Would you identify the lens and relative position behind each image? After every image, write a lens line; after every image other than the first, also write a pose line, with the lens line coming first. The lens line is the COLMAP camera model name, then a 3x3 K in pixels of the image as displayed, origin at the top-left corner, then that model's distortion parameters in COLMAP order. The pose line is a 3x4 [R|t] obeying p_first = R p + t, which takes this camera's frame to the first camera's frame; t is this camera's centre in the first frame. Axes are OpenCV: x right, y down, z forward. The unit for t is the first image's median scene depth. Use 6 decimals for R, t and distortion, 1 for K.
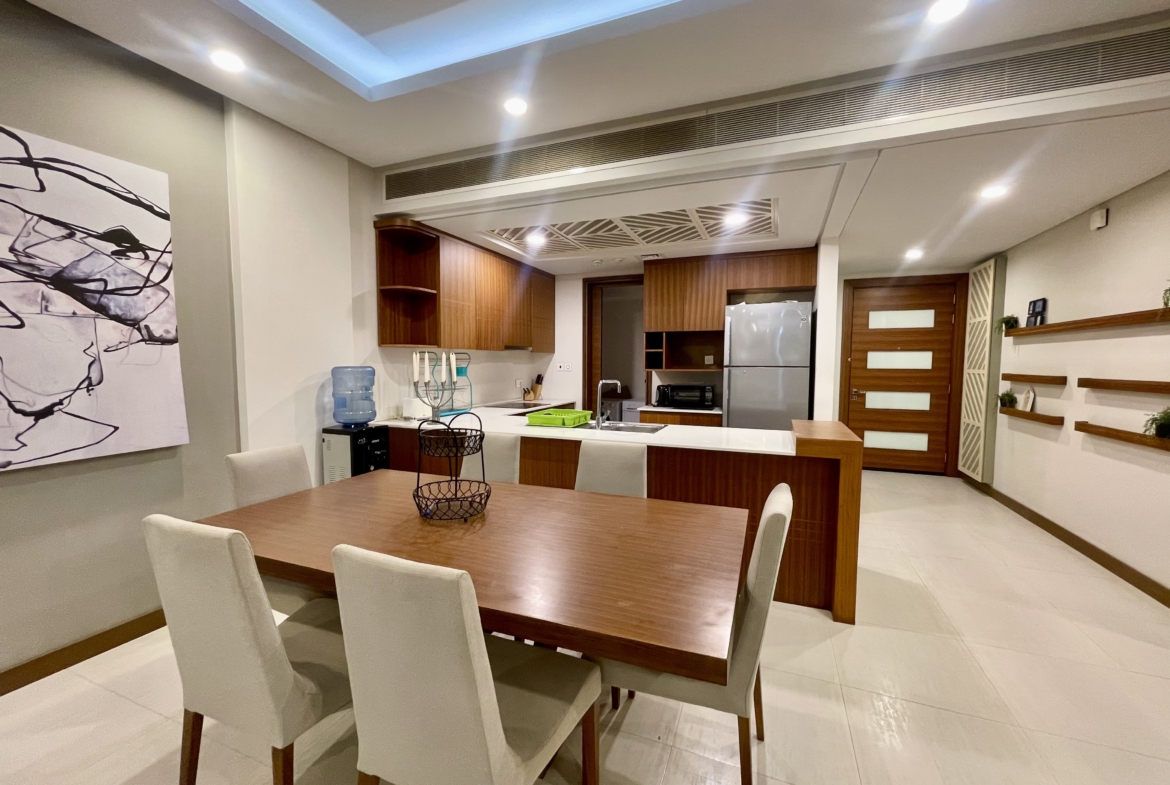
lens RADIAL K [[476.9, 0, 583.7], [0, 476.9, 393.0], [0, 0, 1]] dist [-0.004221, 0.000383]
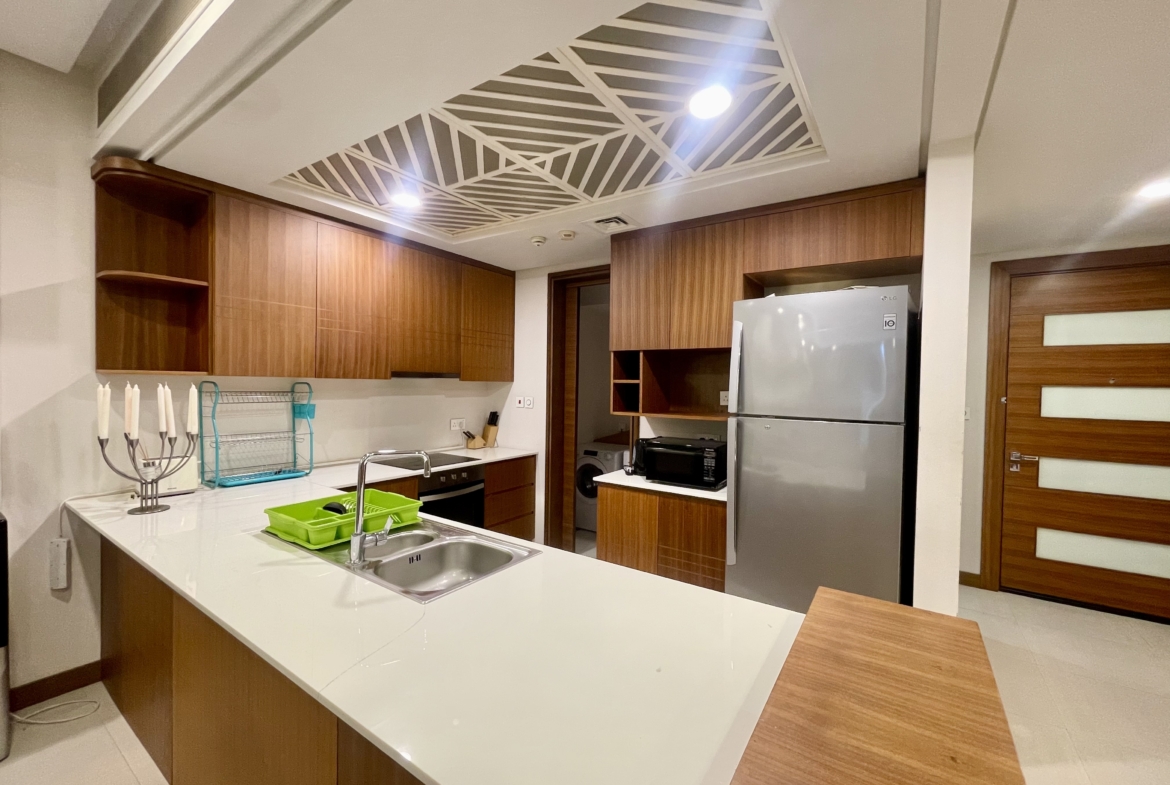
lens RADIAL K [[476.9, 0, 584.2], [0, 476.9, 390.6], [0, 0, 1]] dist [-0.004221, 0.000383]
pose [[0.977039, 0.016971, -0.212383, 0.234039], [-0.028110, 0.998377, -0.049538, -0.048191], [0.211197, 0.054370, 0.975930, 0.420626]]
